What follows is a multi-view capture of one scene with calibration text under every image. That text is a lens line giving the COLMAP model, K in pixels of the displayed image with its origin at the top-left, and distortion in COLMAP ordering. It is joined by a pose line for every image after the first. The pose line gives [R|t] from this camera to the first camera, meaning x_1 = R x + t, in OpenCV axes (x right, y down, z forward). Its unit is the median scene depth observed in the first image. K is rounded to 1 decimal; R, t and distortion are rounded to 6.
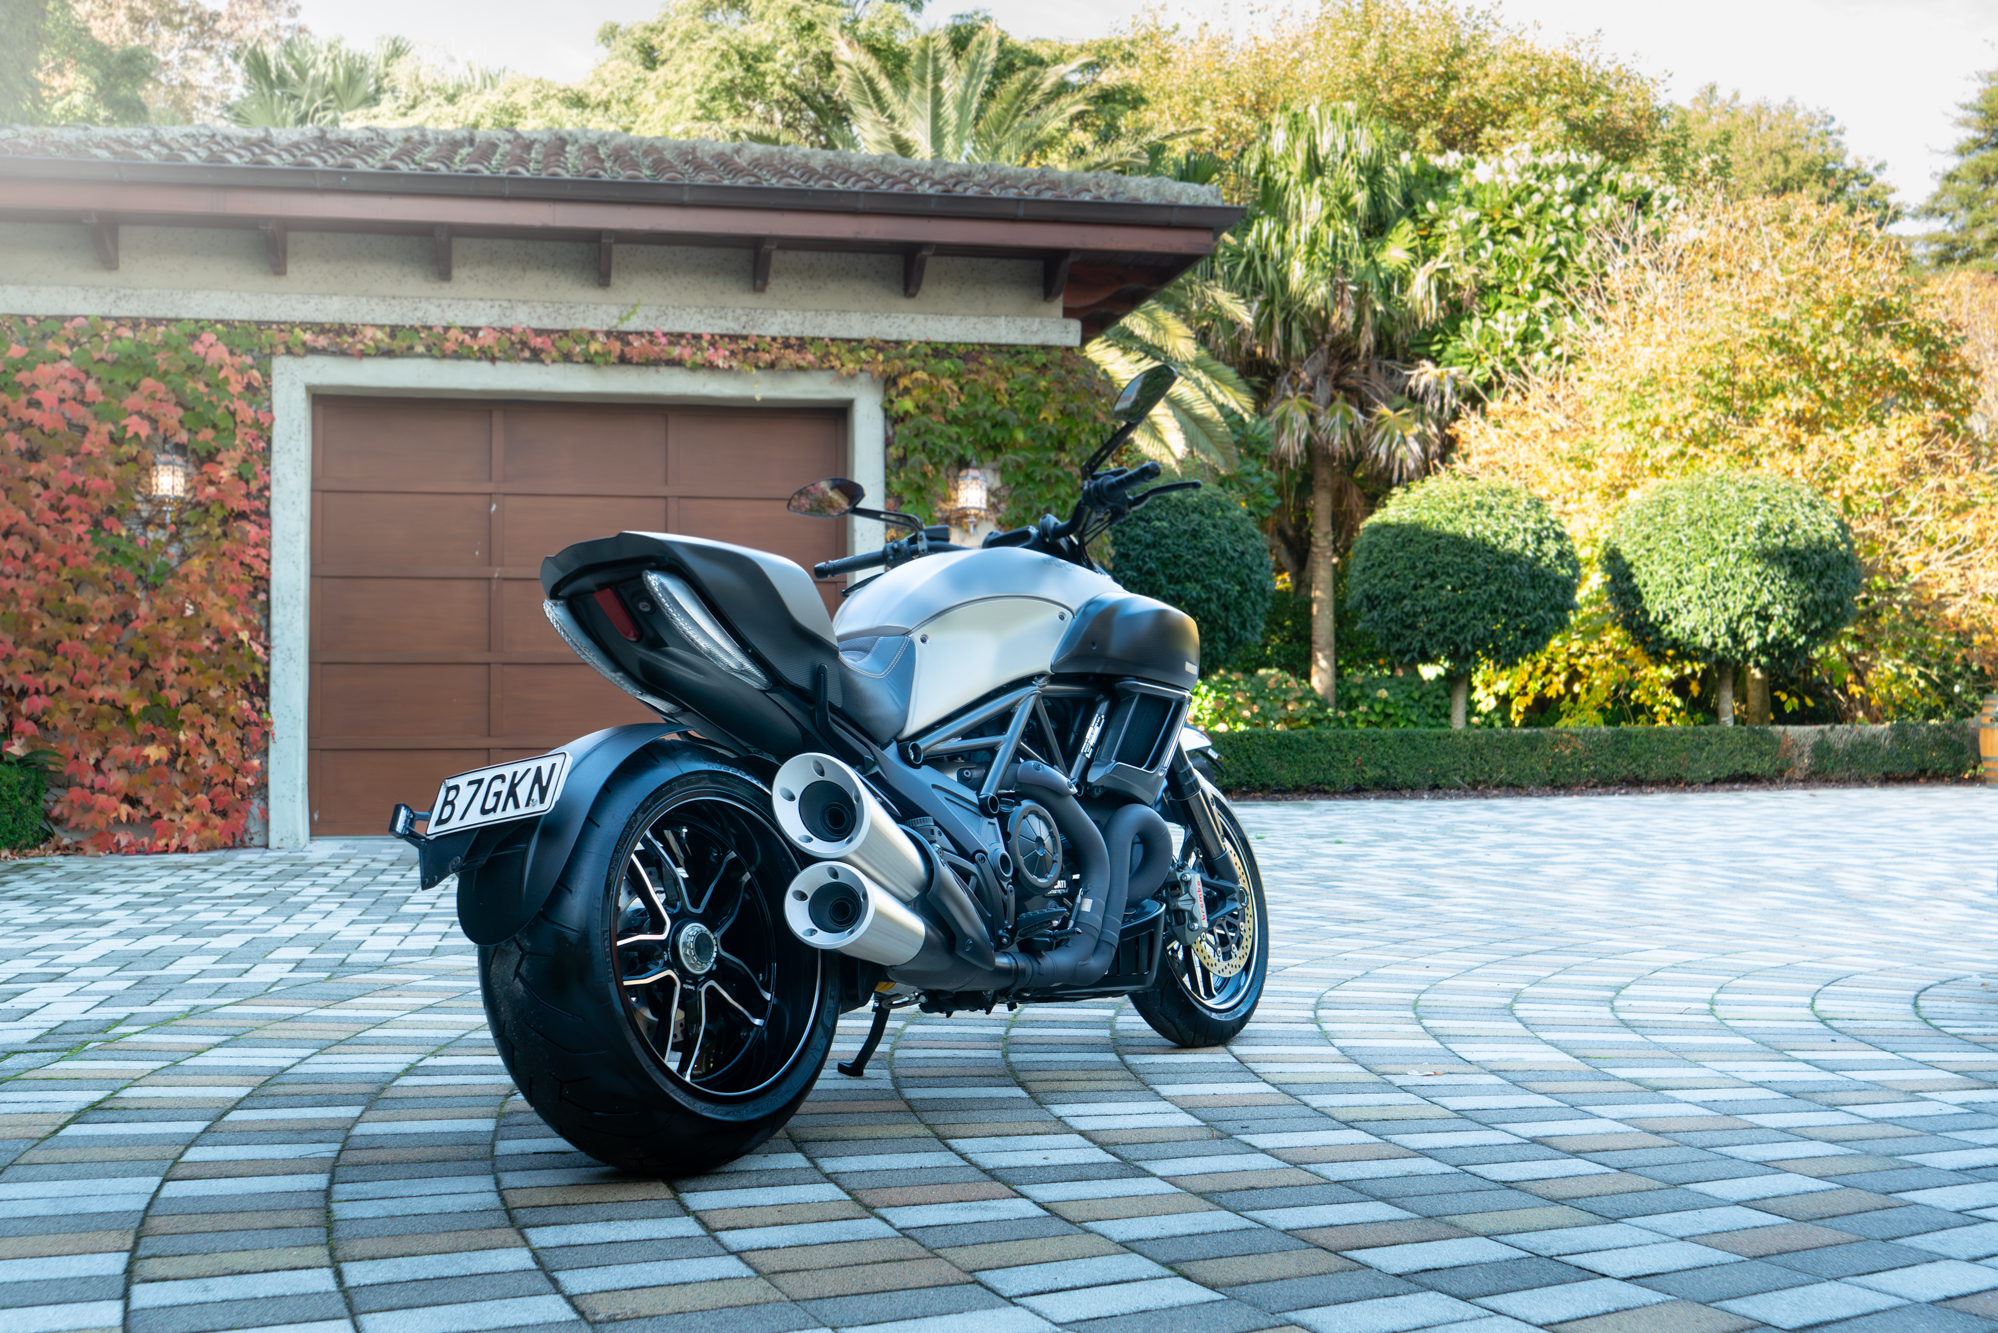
lens RADIAL K [[2082.0, 0, 999.0], [0, 2082.0, 666.5], [0, 0, 1]] dist [0.008785, 0.028857]
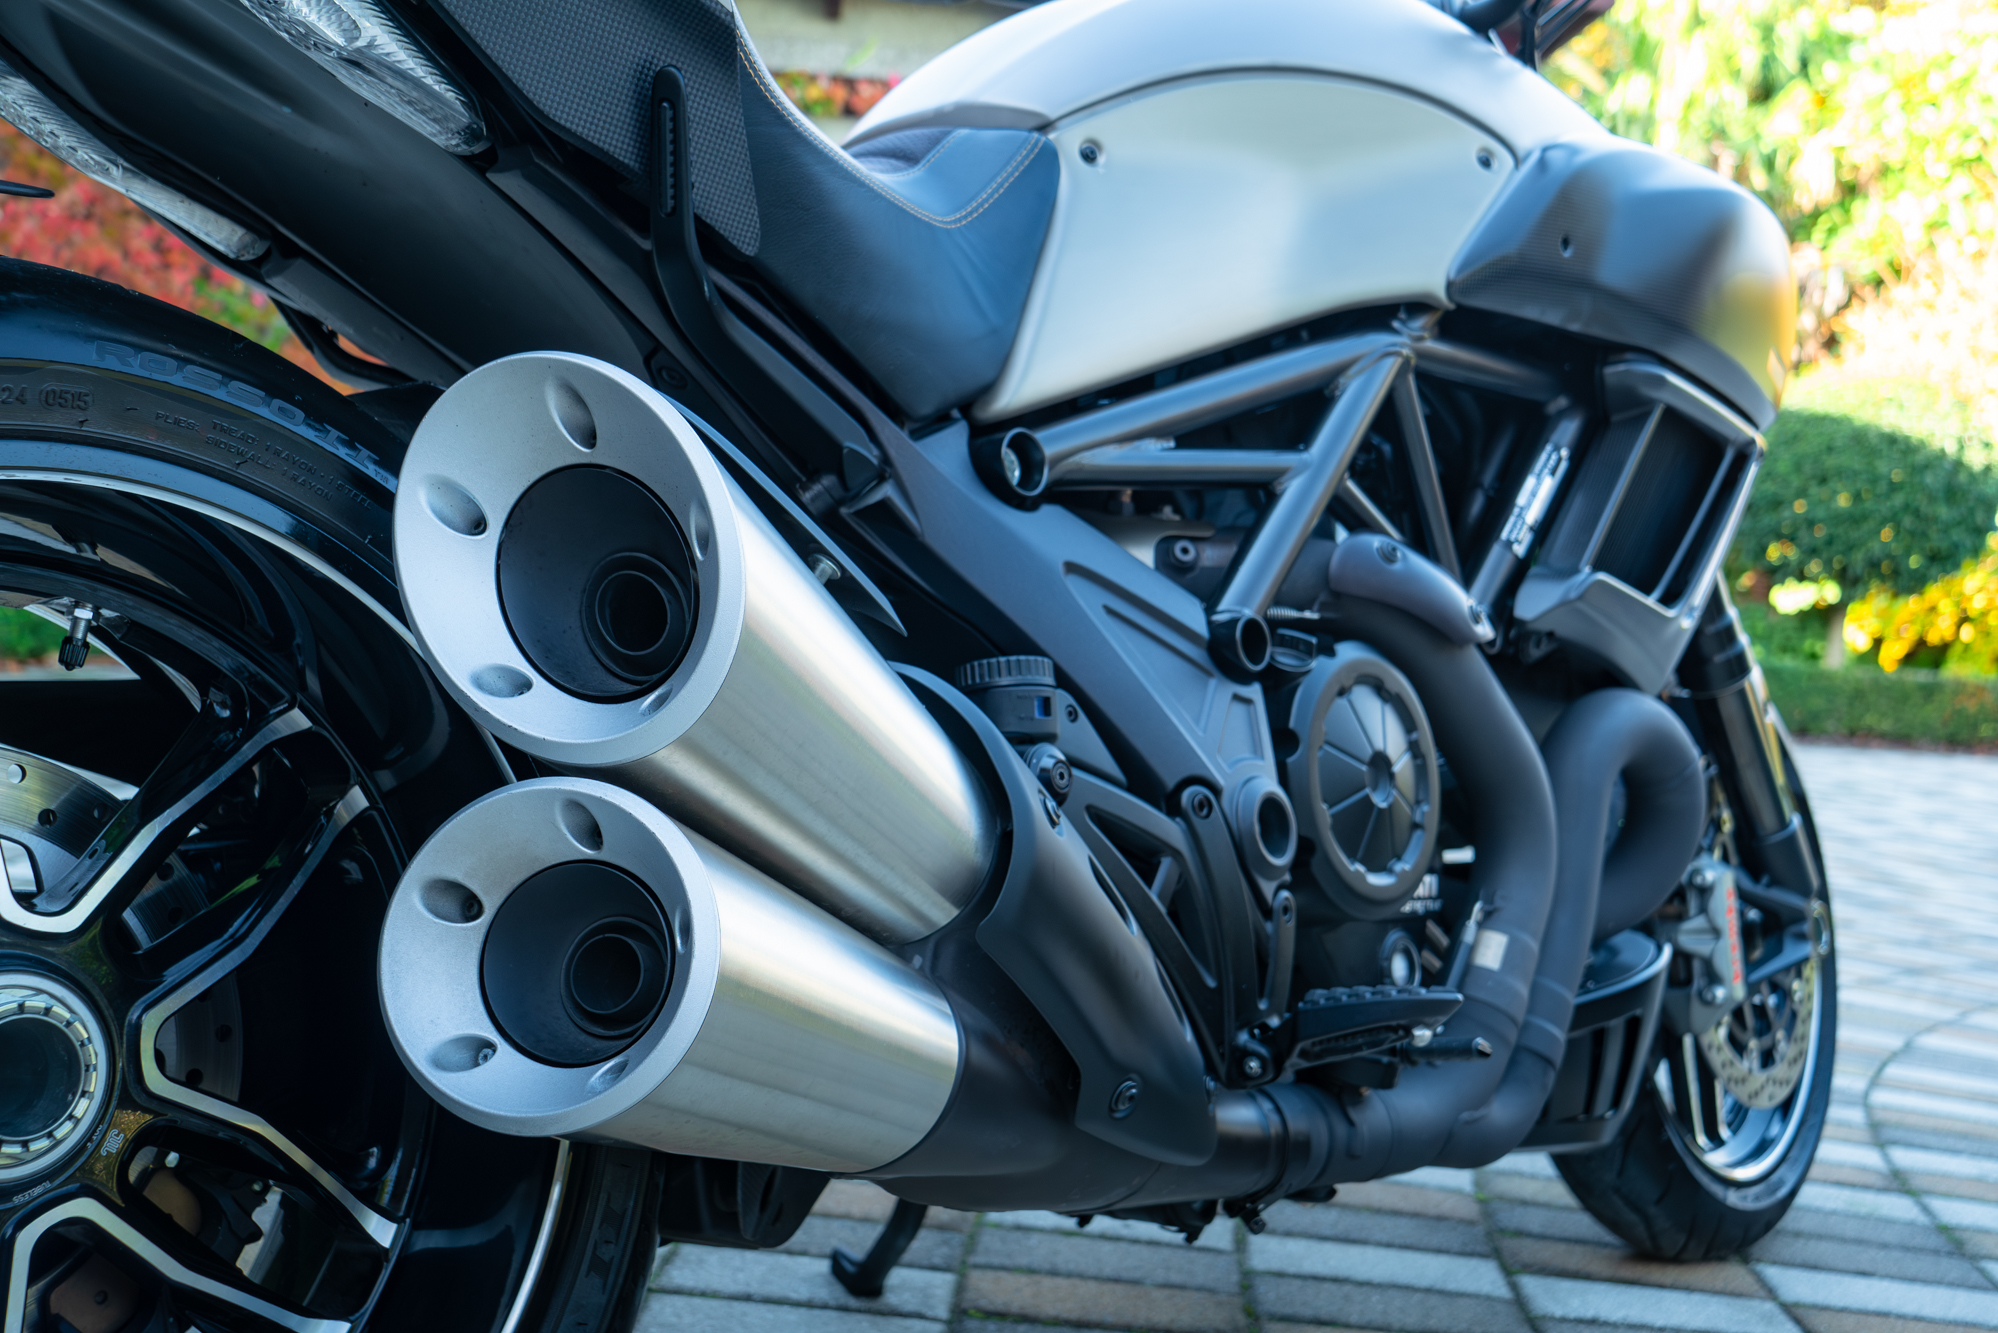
lens RADIAL K [[2082.0, 0, 999.0], [0, 2082.0, 666.5], [0, 0, 1]] dist [0.008785, 0.028857]
pose [[0.987735, 0.081114, -0.133416, 0.001564], [-0.074573, 0.995789, 0.053318, 0.045986], [0.137179, -0.042714, 0.989625, 0.553961]]
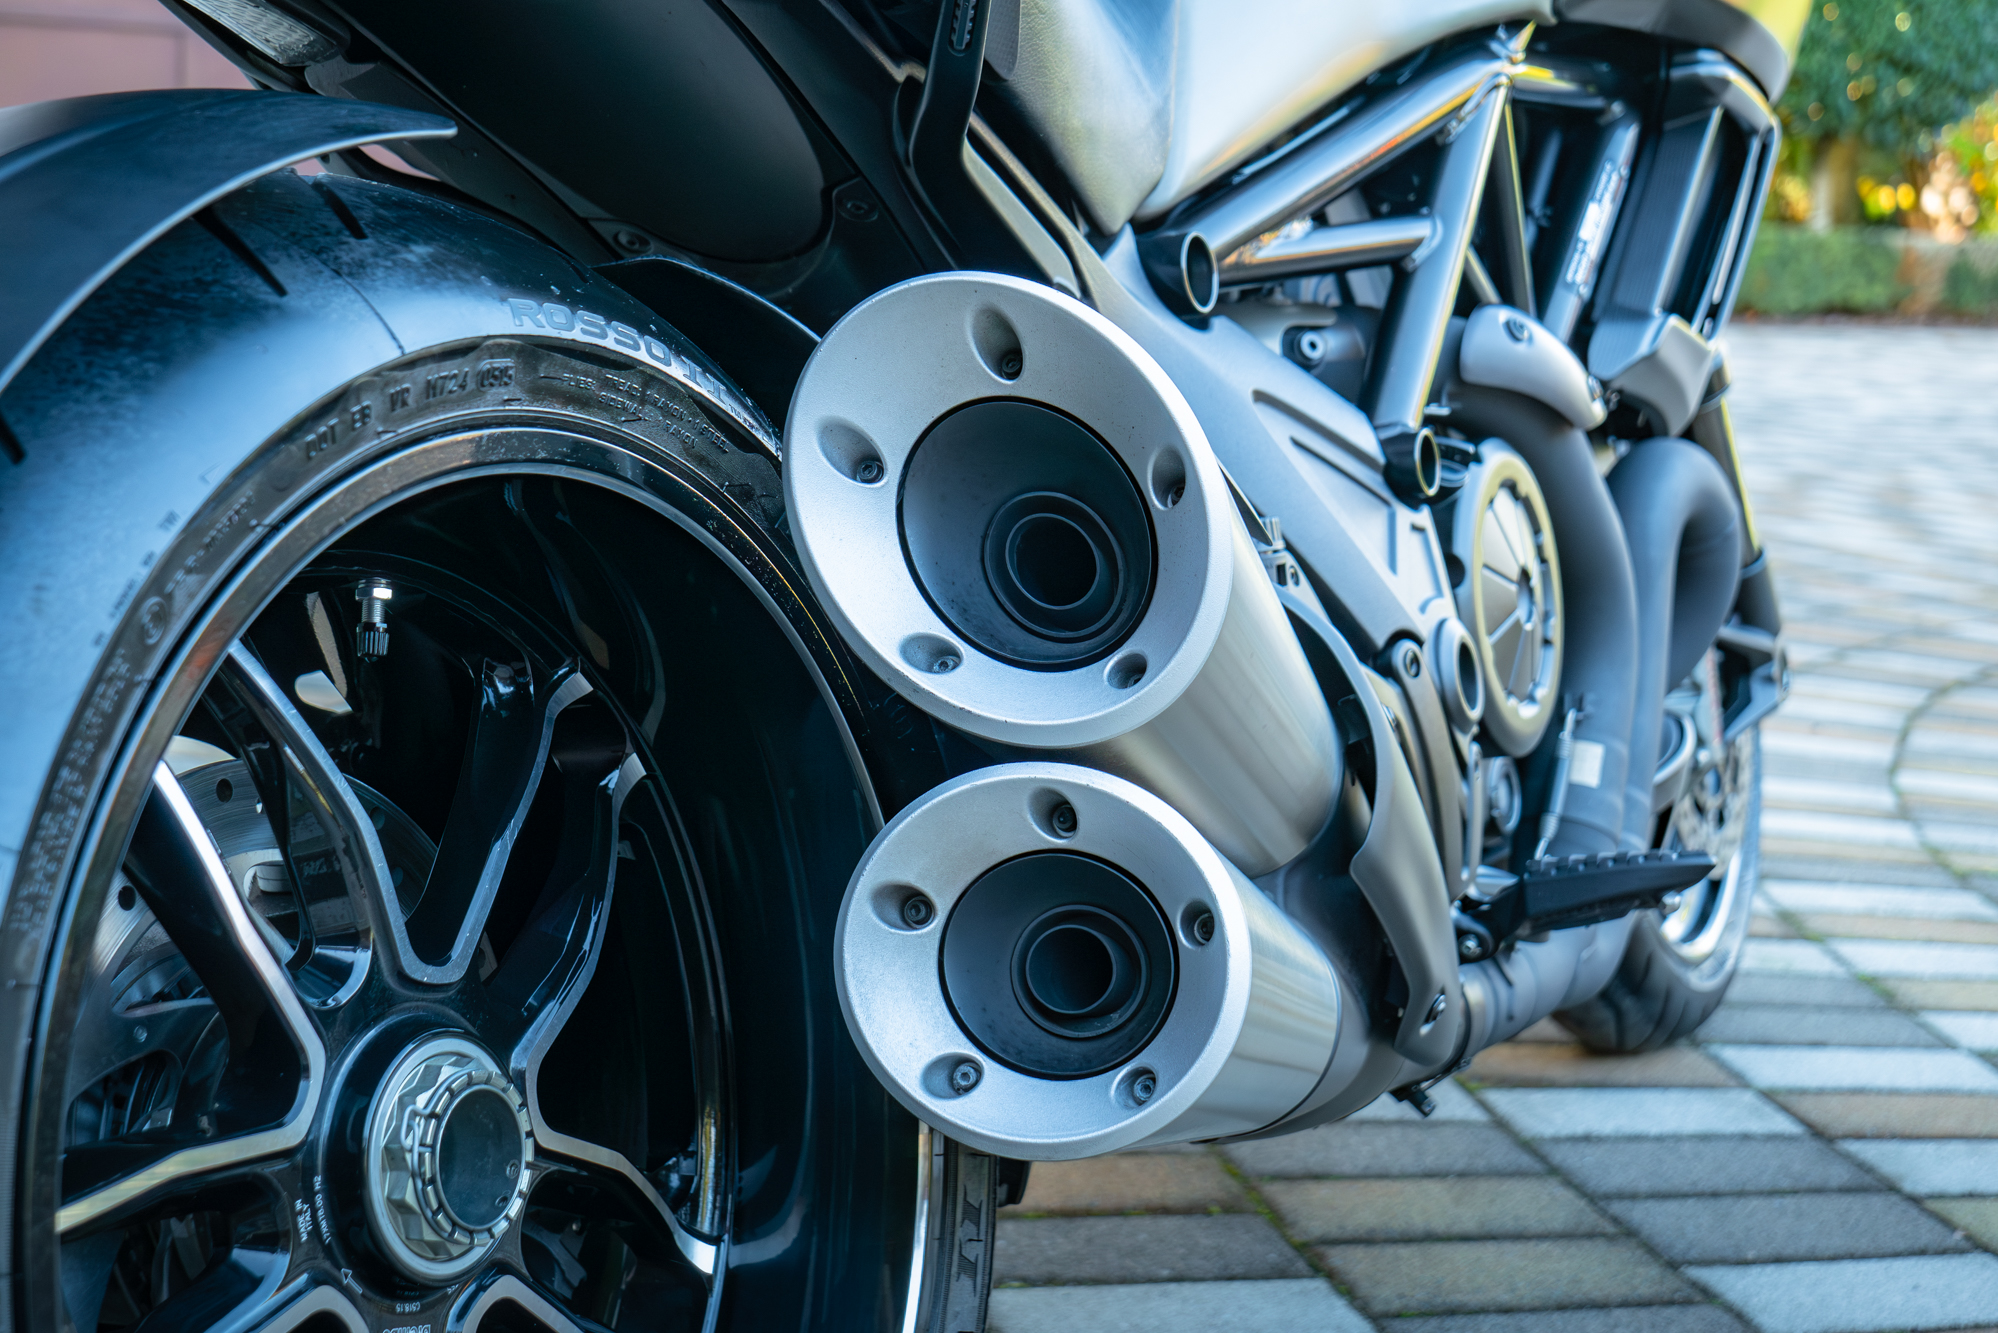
lens RADIAL K [[2891.9, 0, 1039.2], [0, 2891.9, 641.5], [0, 0, 1]] dist [0.055061, 0.033680]
pose [[0.989452, 0.034827, 0.140611, -0.092390], [-0.060563, 0.981220, 0.183138, 0.016966], [-0.131593, -0.189722, 0.972979, 0.509499]]
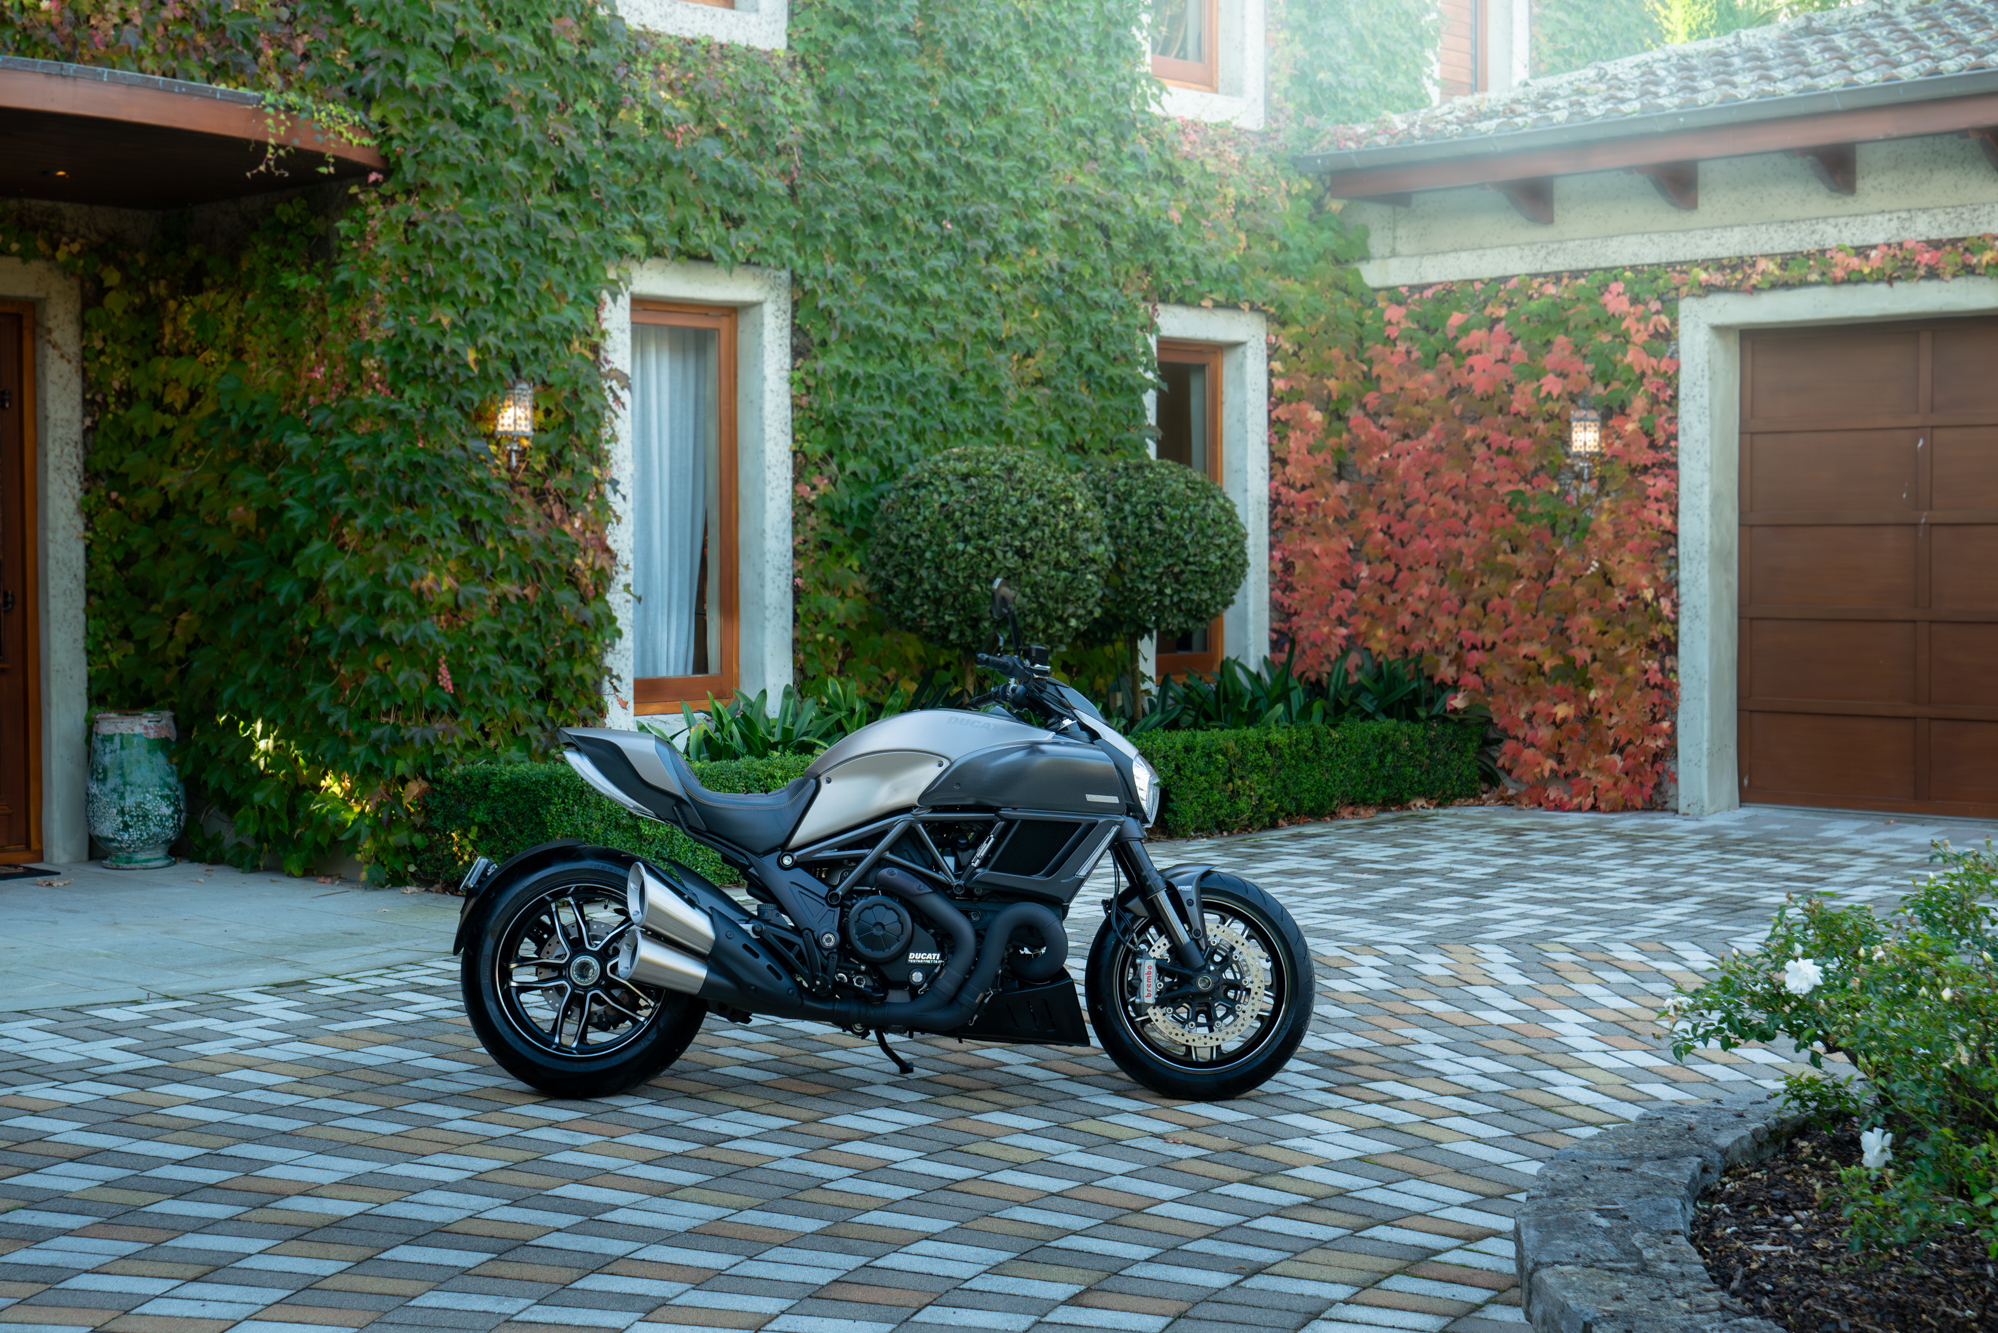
lens RADIAL K [[2891.9, 0, 1039.2], [0, 2891.9, 641.5], [0, 0, 1]] dist [0.055061, 0.033680]
pose [[0.597795, 0.029458, -0.801108, 1.428410], [0.022012, 0.998345, 0.053137, -0.182942], [0.801347, -0.049399, 0.596157, -0.078890]]
